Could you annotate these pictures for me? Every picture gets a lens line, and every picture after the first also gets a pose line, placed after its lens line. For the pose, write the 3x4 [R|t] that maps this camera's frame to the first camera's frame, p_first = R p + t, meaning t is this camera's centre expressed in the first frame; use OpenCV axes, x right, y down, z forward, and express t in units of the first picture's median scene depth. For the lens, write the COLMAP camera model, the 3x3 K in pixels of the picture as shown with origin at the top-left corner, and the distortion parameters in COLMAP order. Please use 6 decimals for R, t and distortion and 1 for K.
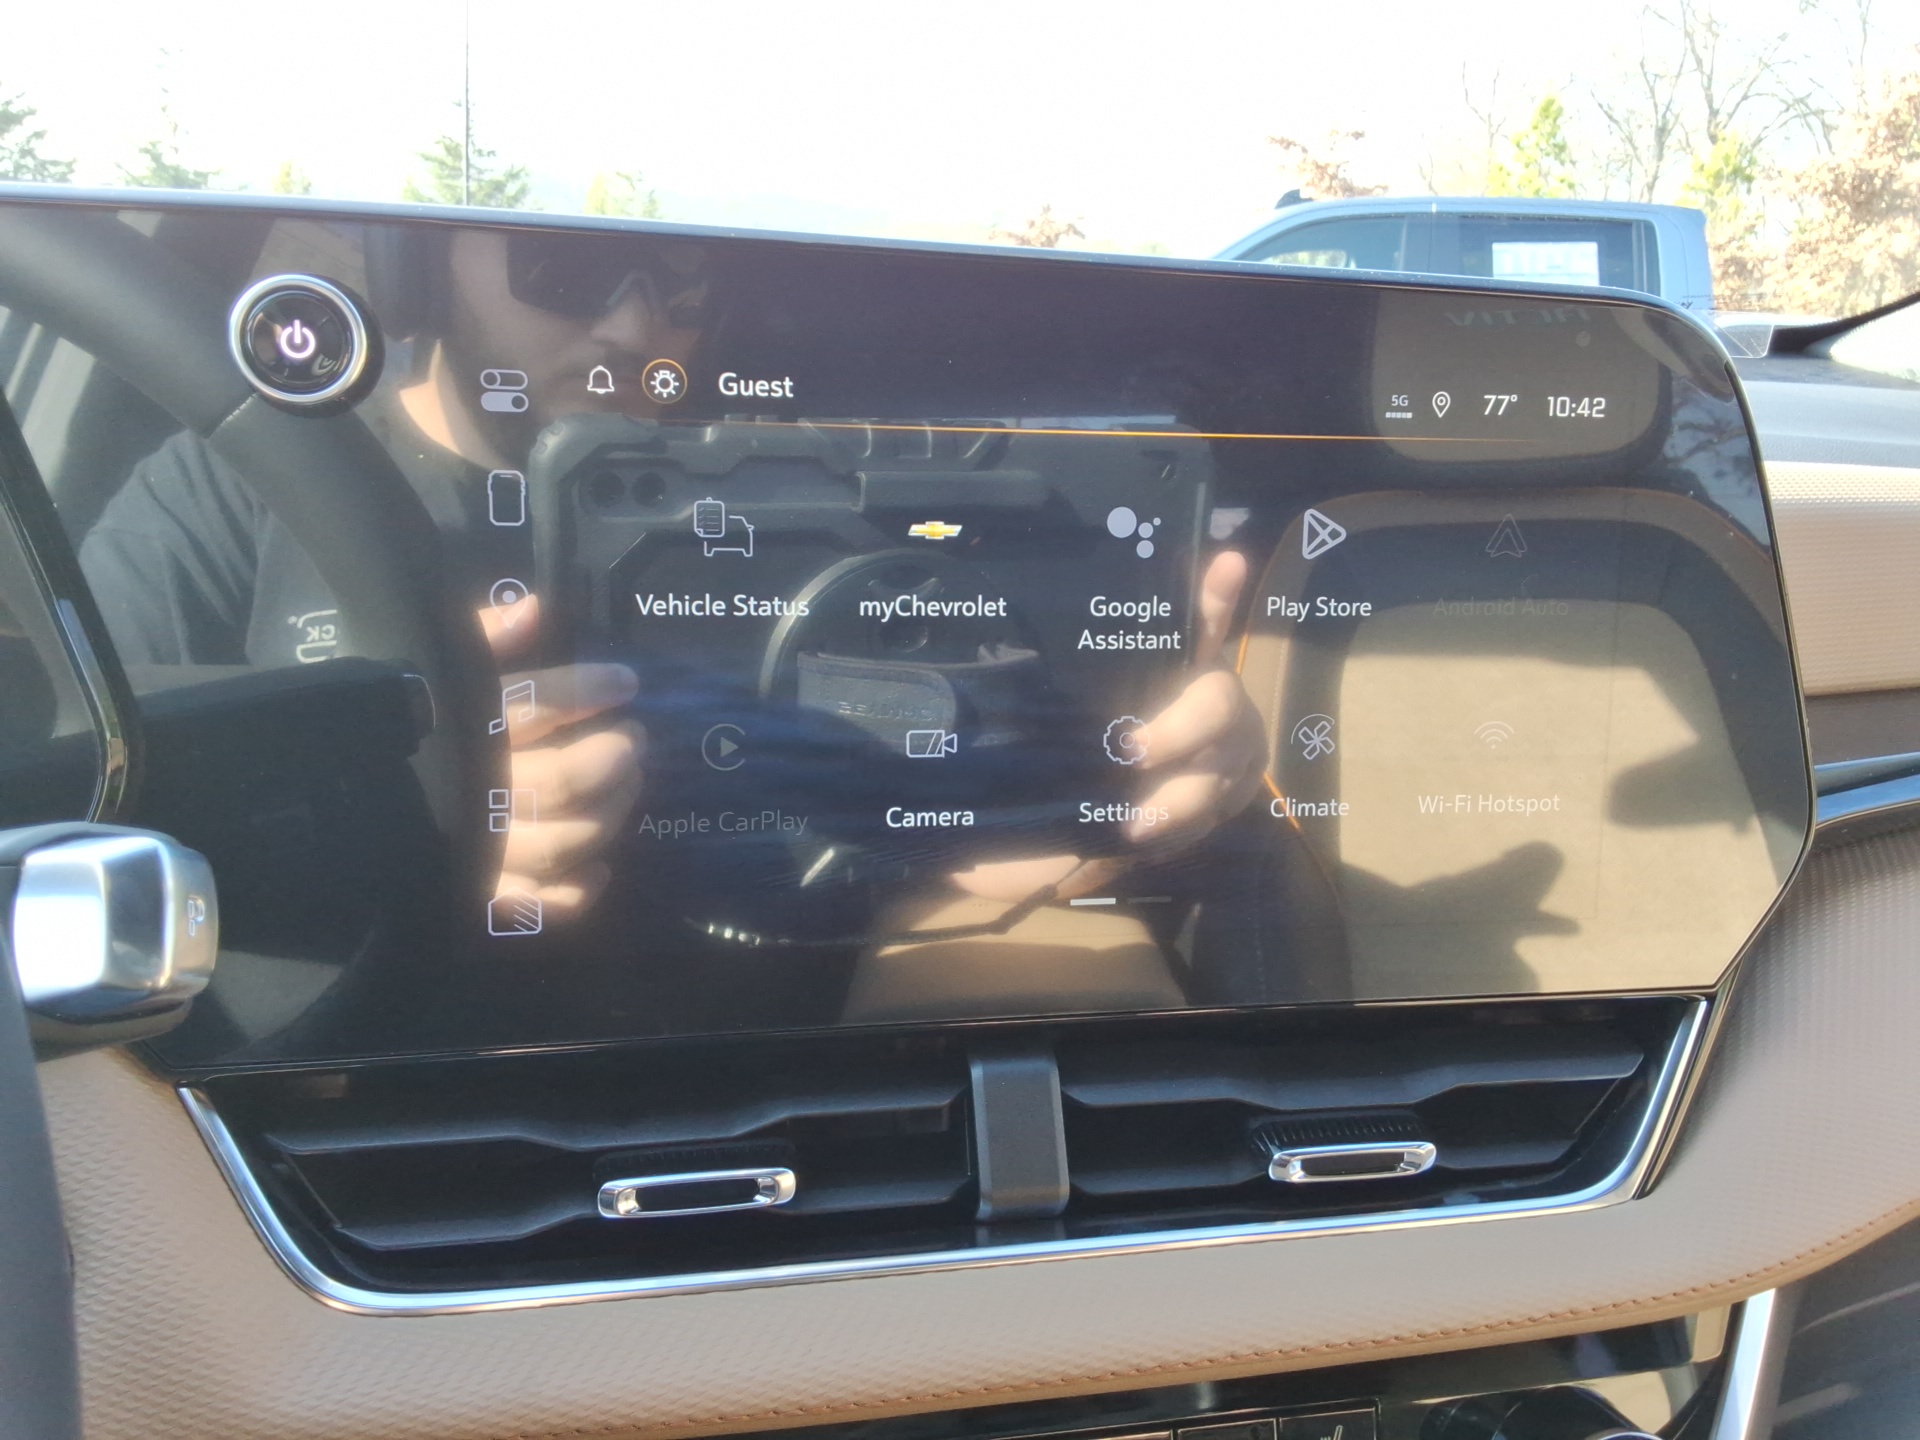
lens RADIAL K [[1570.5, 0, 990.2], [0, 1570.5, 710.0], [0, 0, 1]] dist [0.139504, -0.242961]
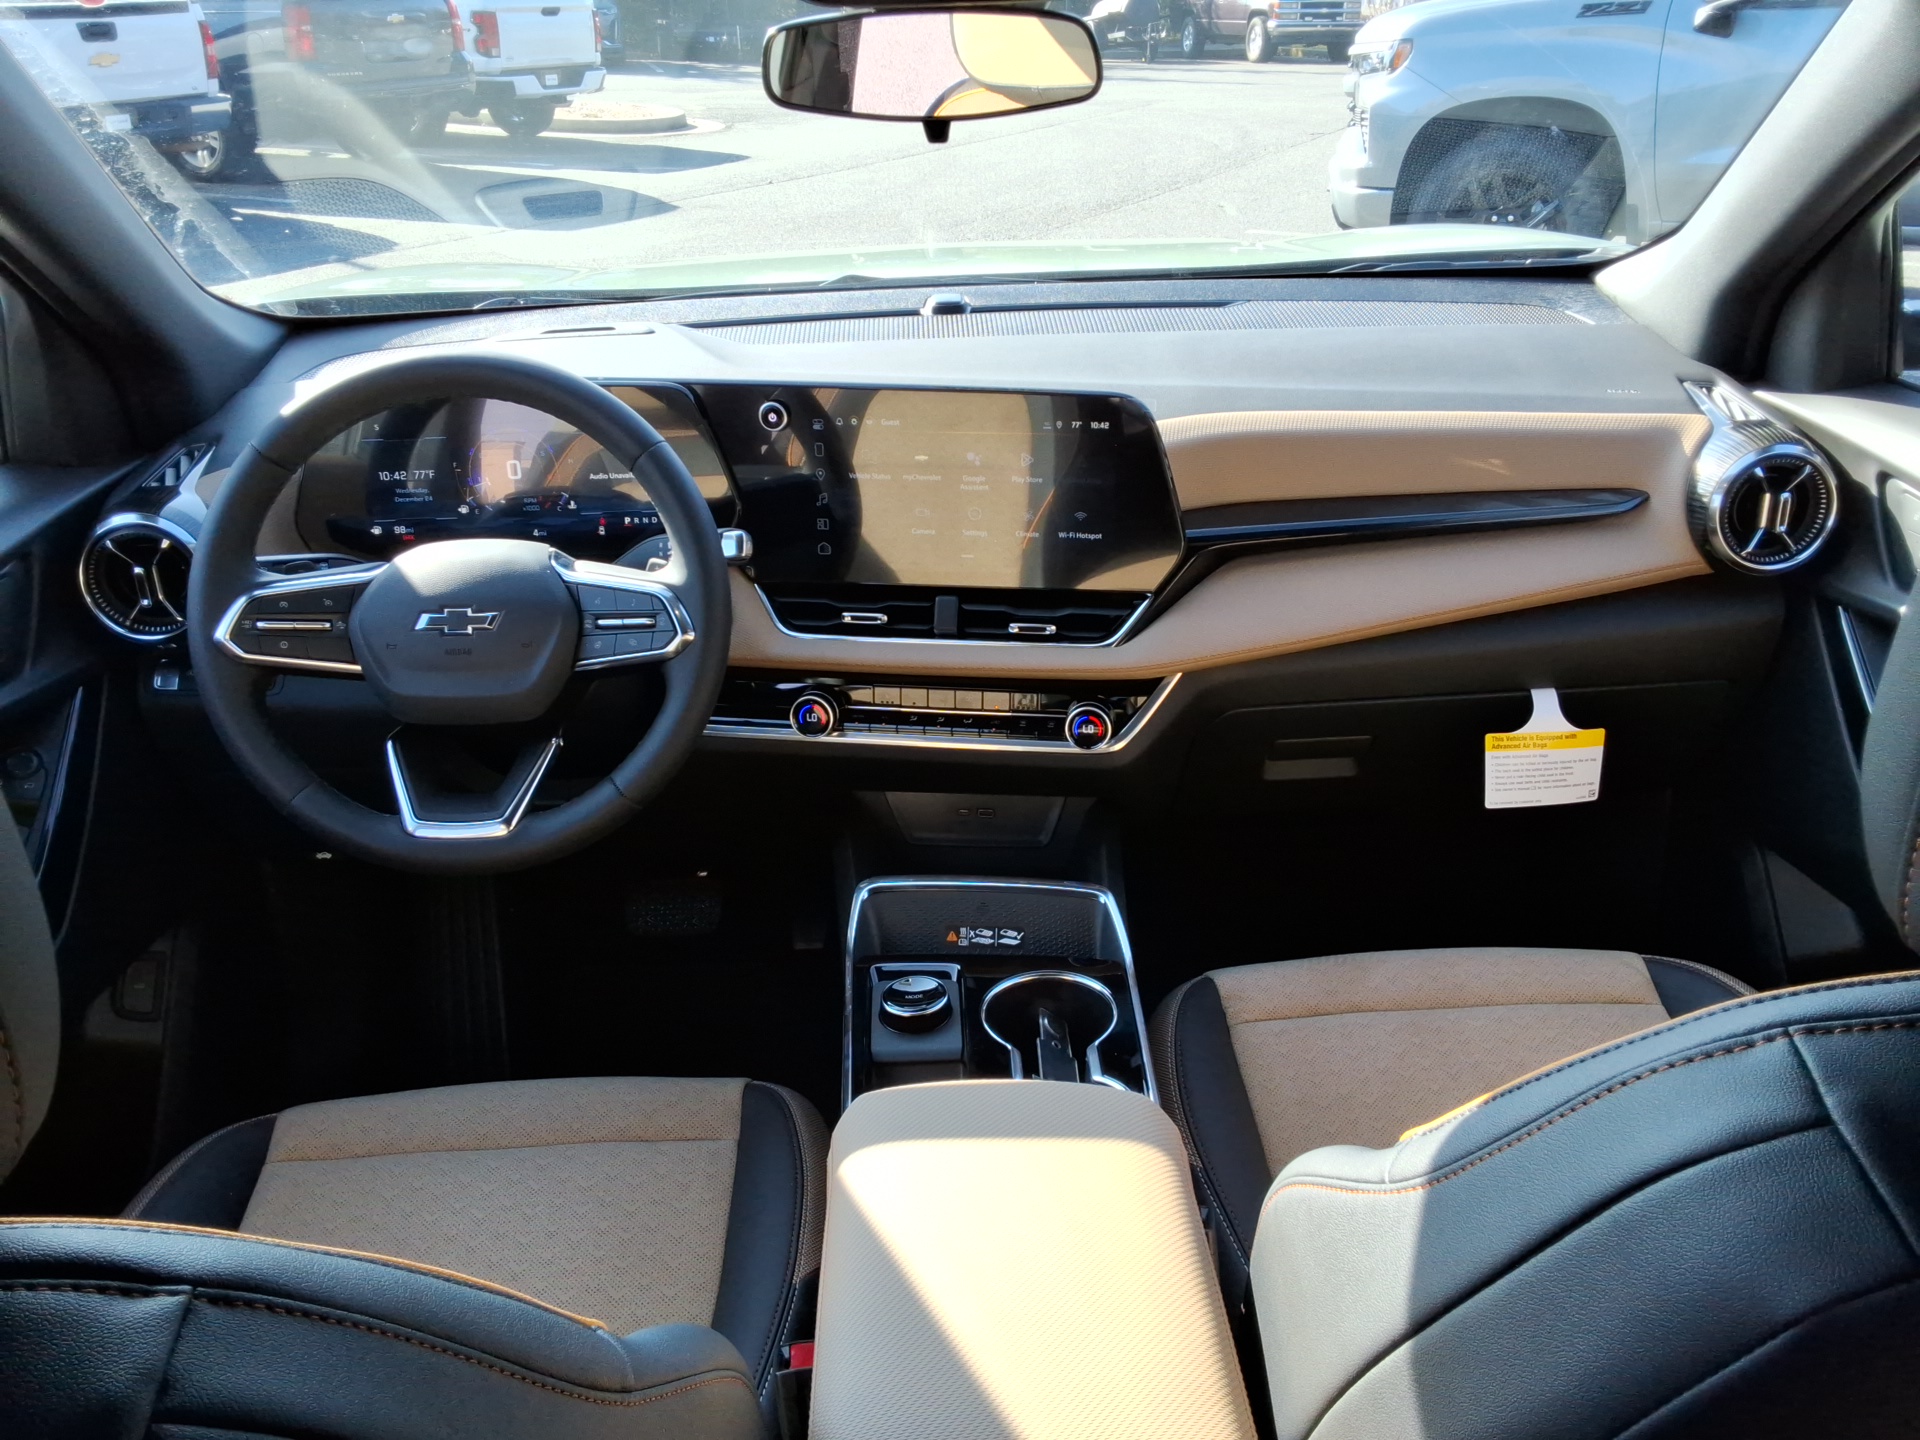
lens RADIAL K [[1552.3, 0, 978.4], [0, 1552.3, 699.1], [0, 0, 1]] dist [0.134494, -0.215235]
pose [[0.927568, 0.101042, -0.359732, 1.520048], [-0.020722, 0.975172, 0.220476, -0.379347], [0.373078, -0.197052, 0.906633, -2.521372]]
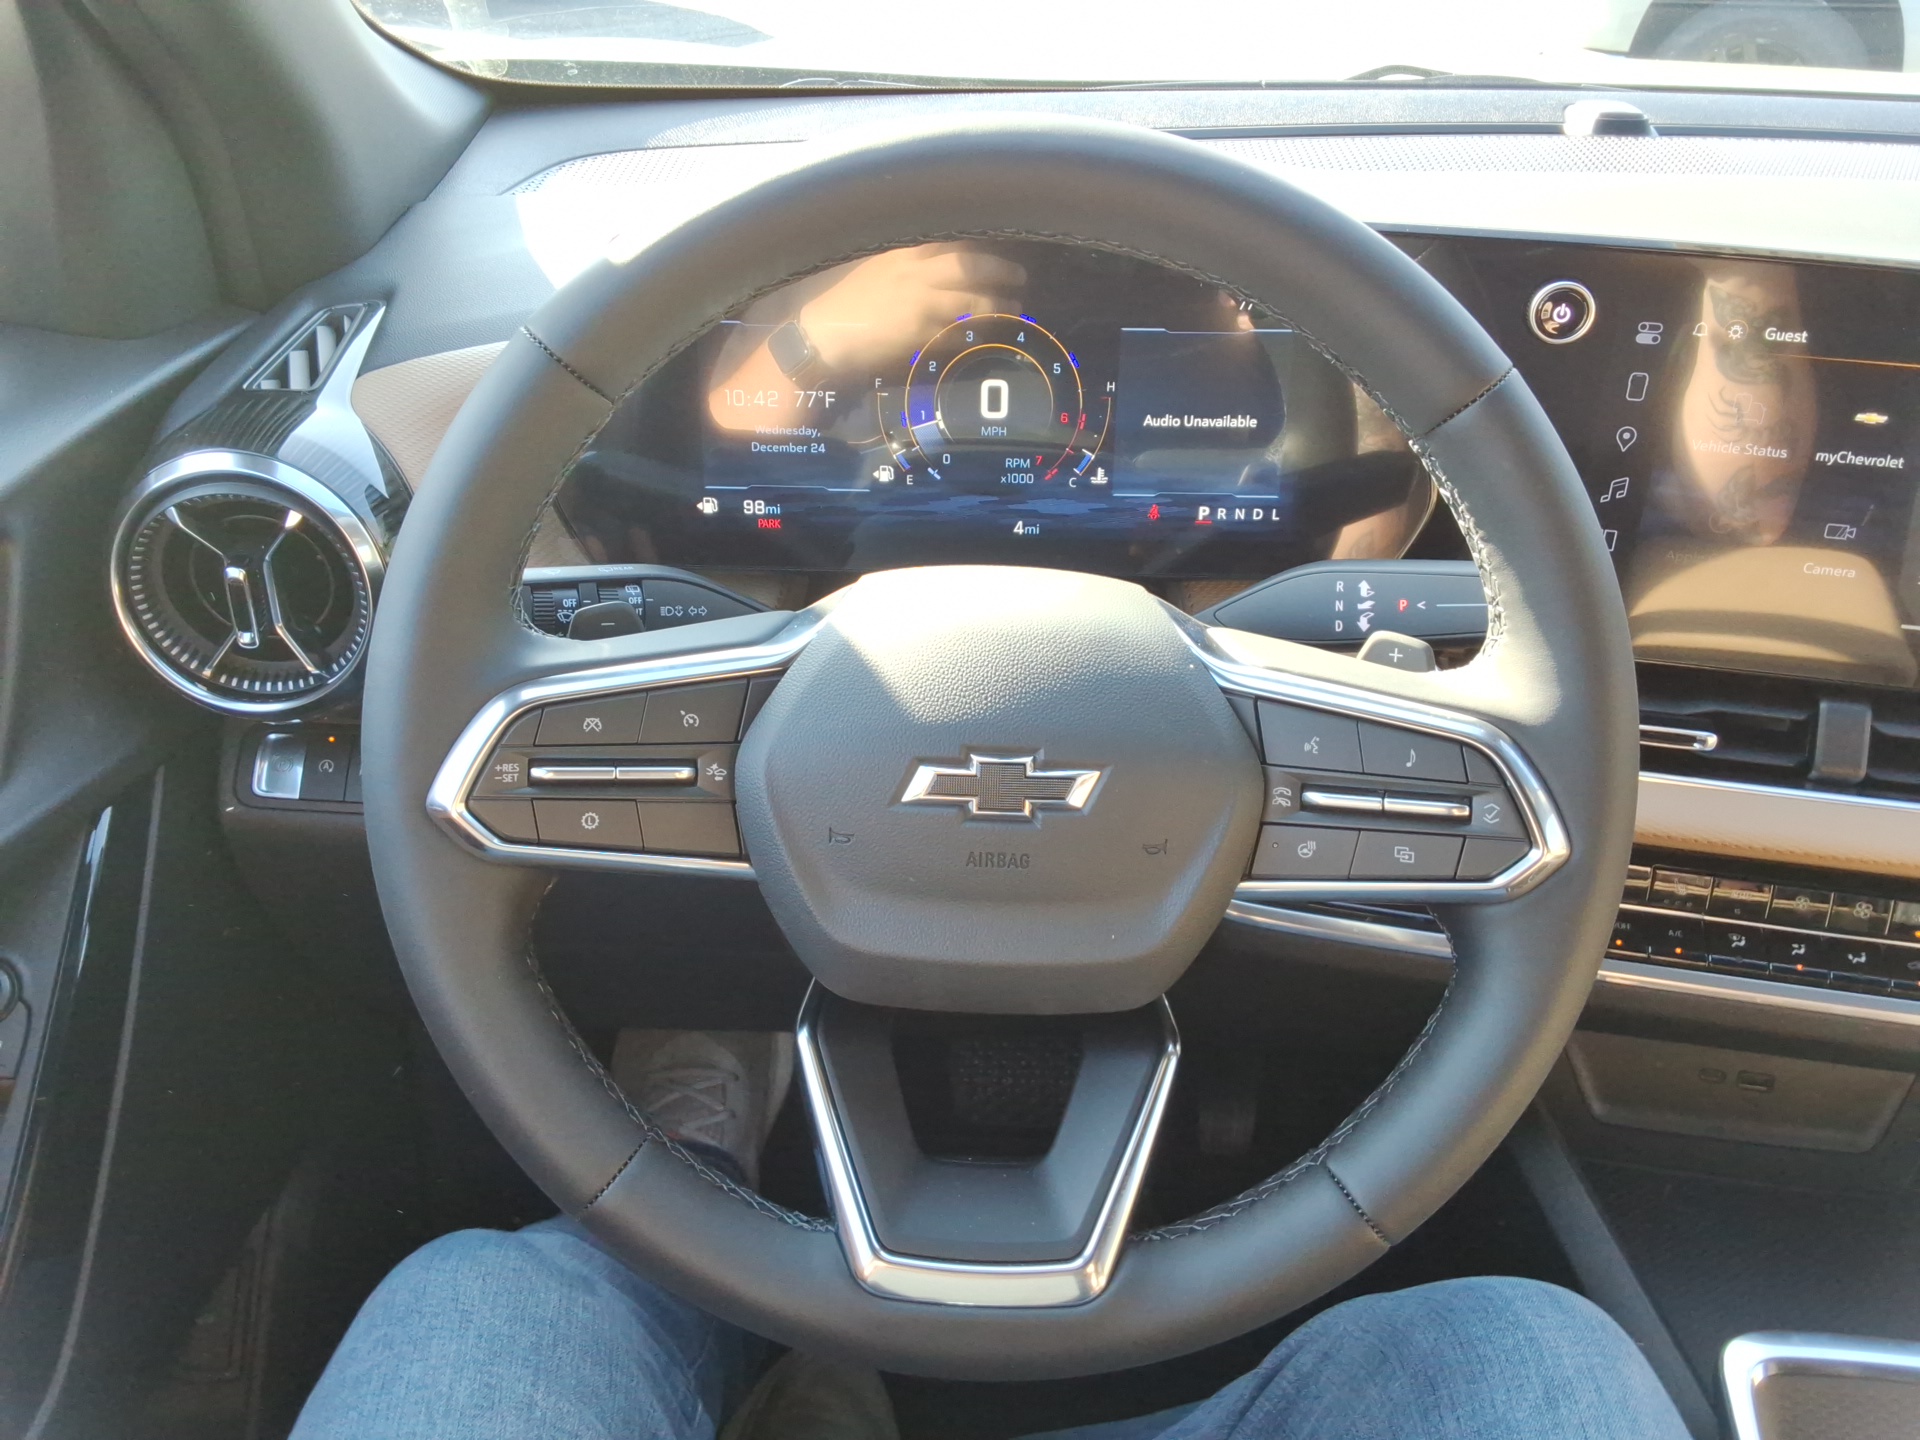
lens RADIAL K [[1552.3, 0, 978.4], [0, 1552.3, 699.1], [0, 0, 1]] dist [0.134494, -0.215235]
pose [[0.911093, 0.185978, -0.367861, -0.236926], [-0.076584, 0.953267, 0.292261, -0.256697], [0.405024, -0.238105, 0.882758, -1.087746]]
